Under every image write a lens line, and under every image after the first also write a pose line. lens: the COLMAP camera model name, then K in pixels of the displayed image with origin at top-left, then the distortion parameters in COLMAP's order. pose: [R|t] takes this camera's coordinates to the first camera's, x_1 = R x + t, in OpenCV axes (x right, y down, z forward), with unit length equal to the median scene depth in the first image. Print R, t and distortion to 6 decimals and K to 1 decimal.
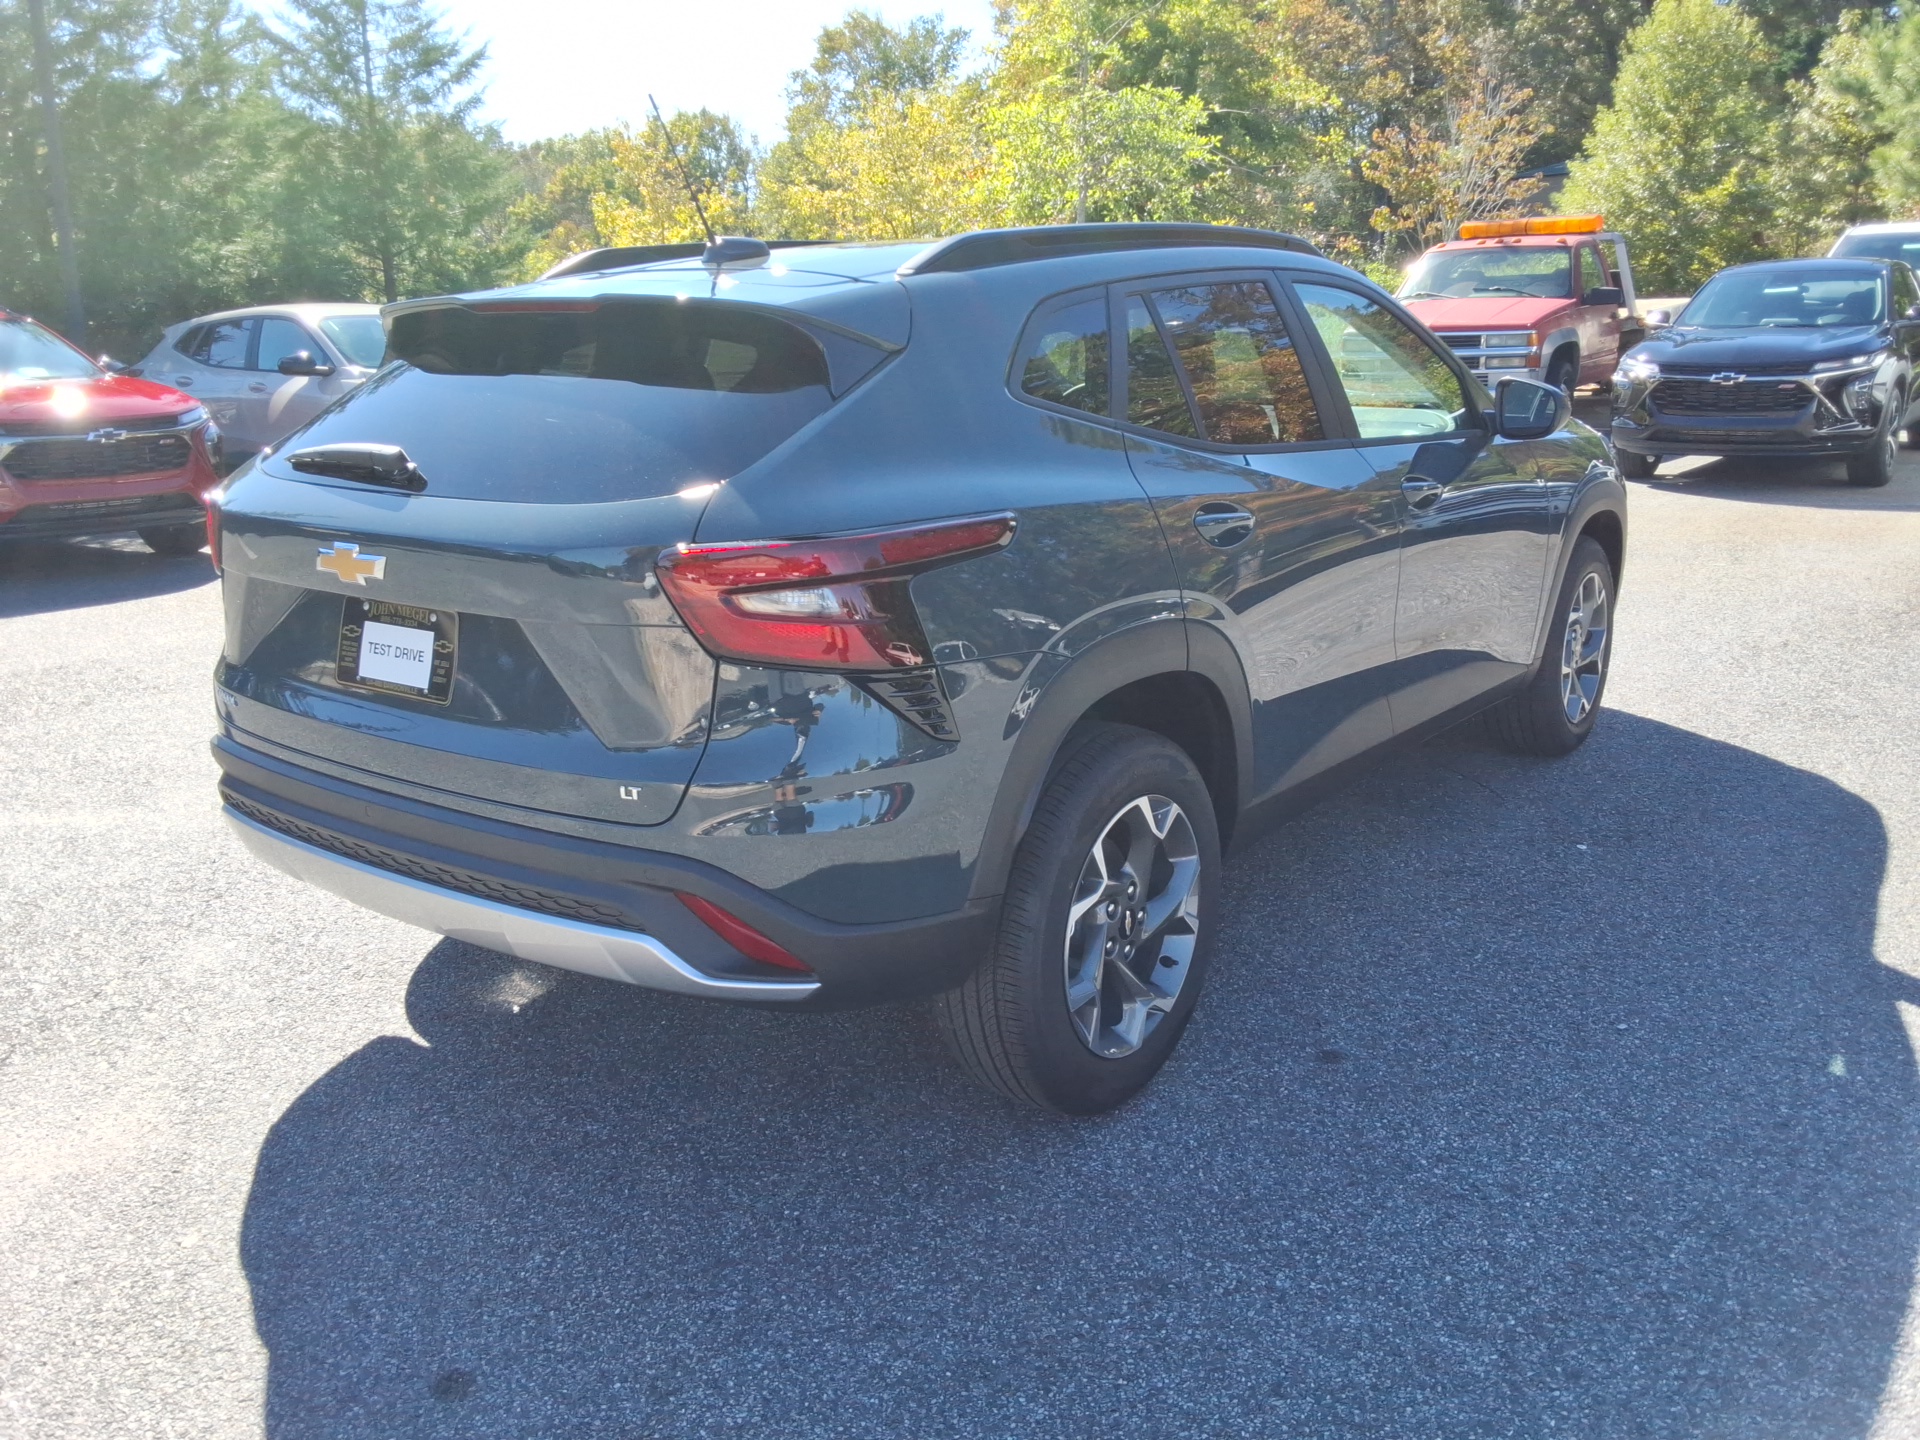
lens RADIAL K [[1537.4, 0, 977.2], [0, 1537.4, 706.3], [0, 0, 1]] dist [0.110815, -0.171501]
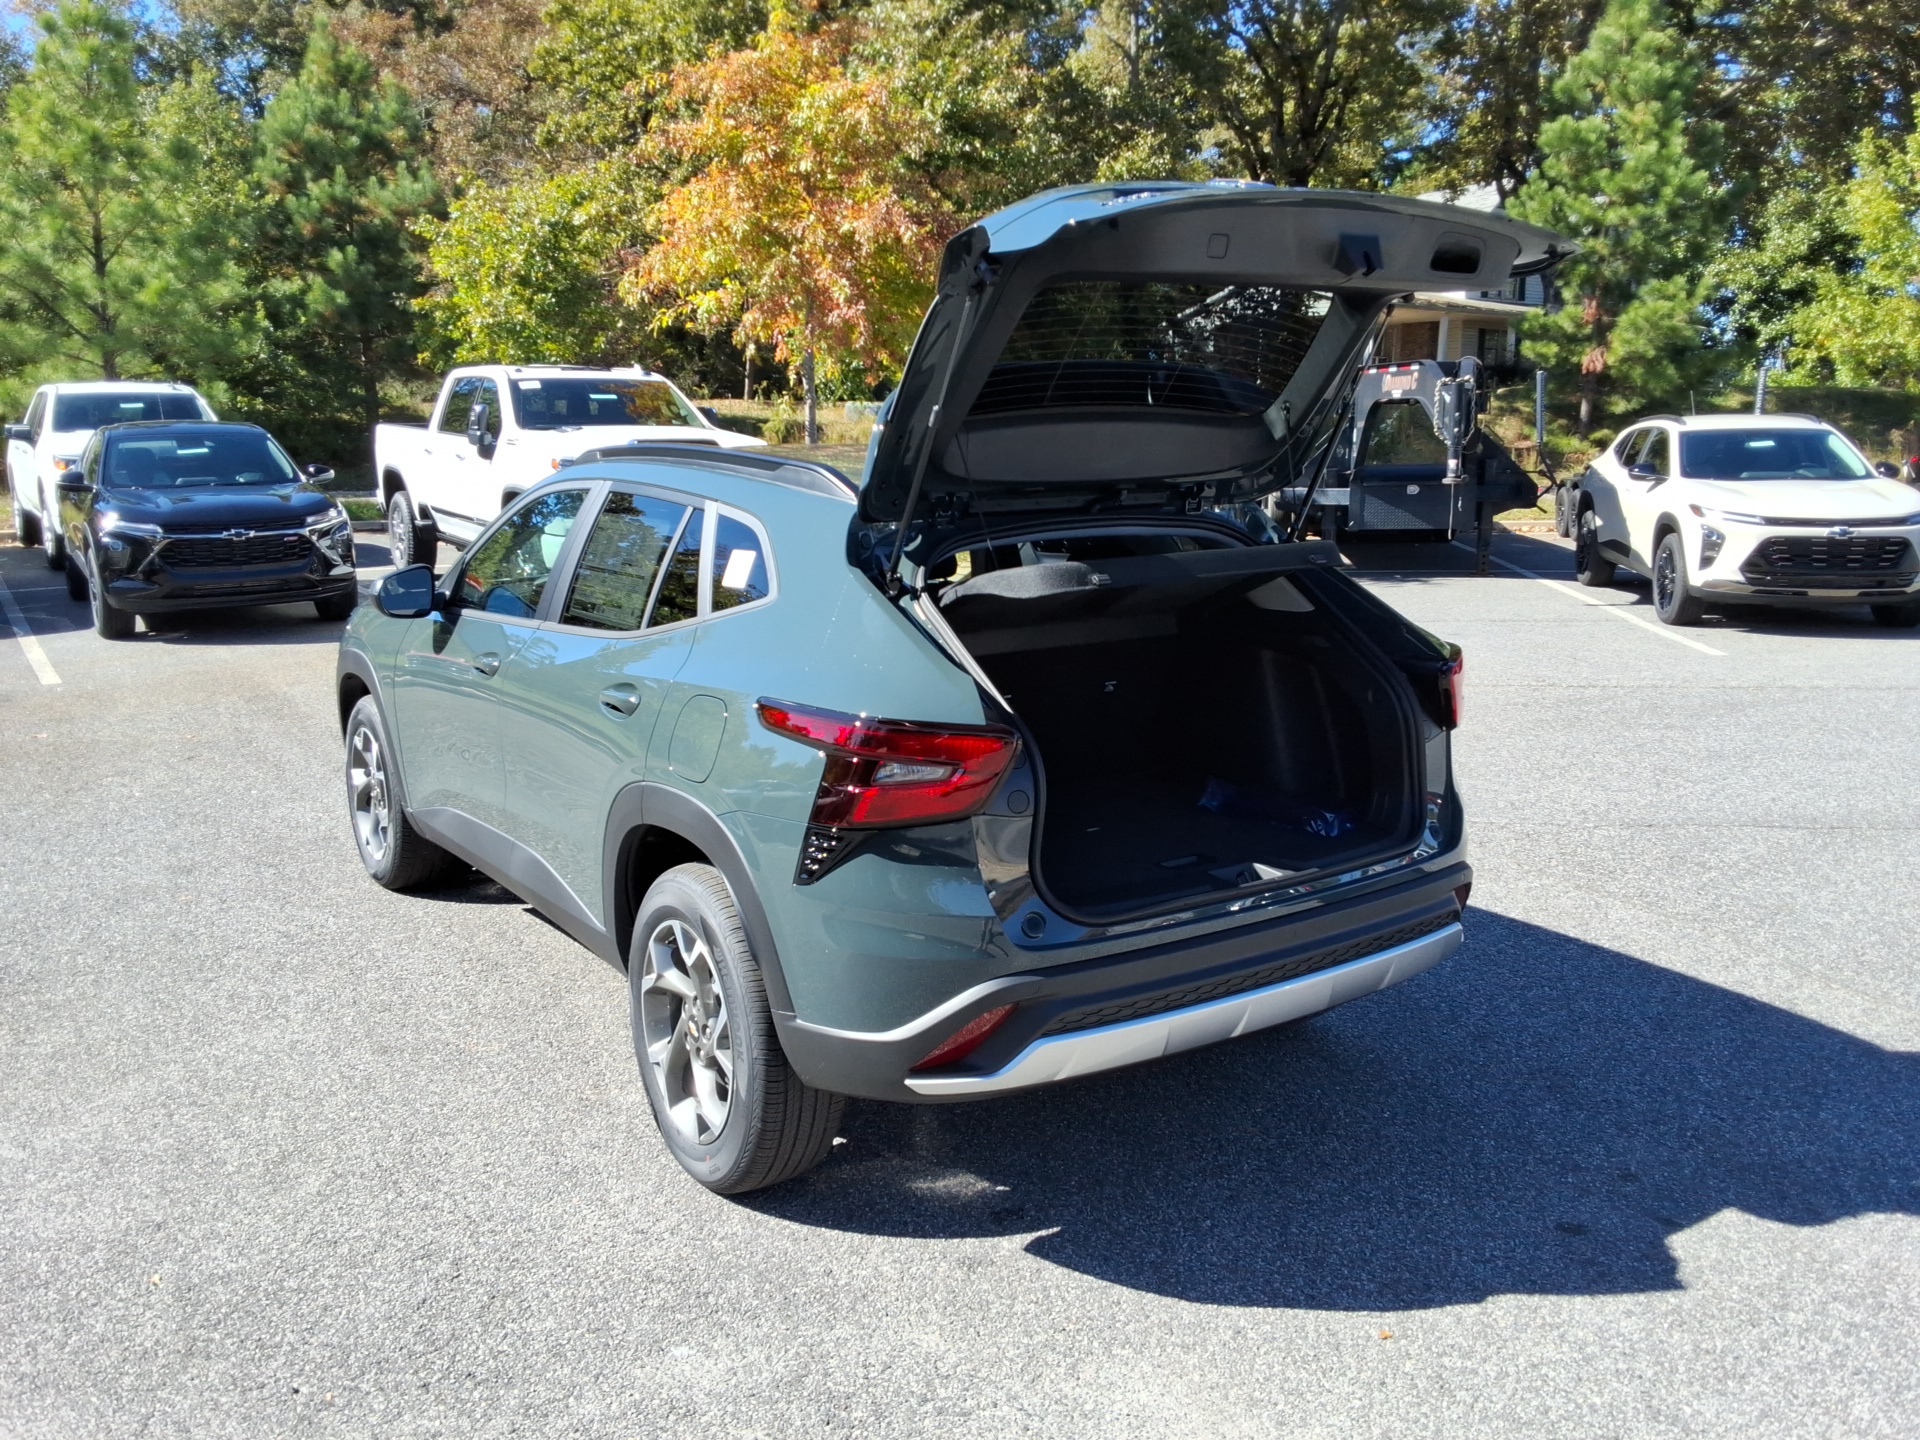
lens RADIAL K [[1537.4, 0, 977.2], [0, 1537.4, 706.3], [0, 0, 1]] dist [0.110815, -0.171501]
pose [[0.327826, -0.159406, 0.931193, -0.164151], [0.239024, 0.967588, 0.081489, -0.027379], [-0.914001, 0.195863, 0.355302, 0.079913]]
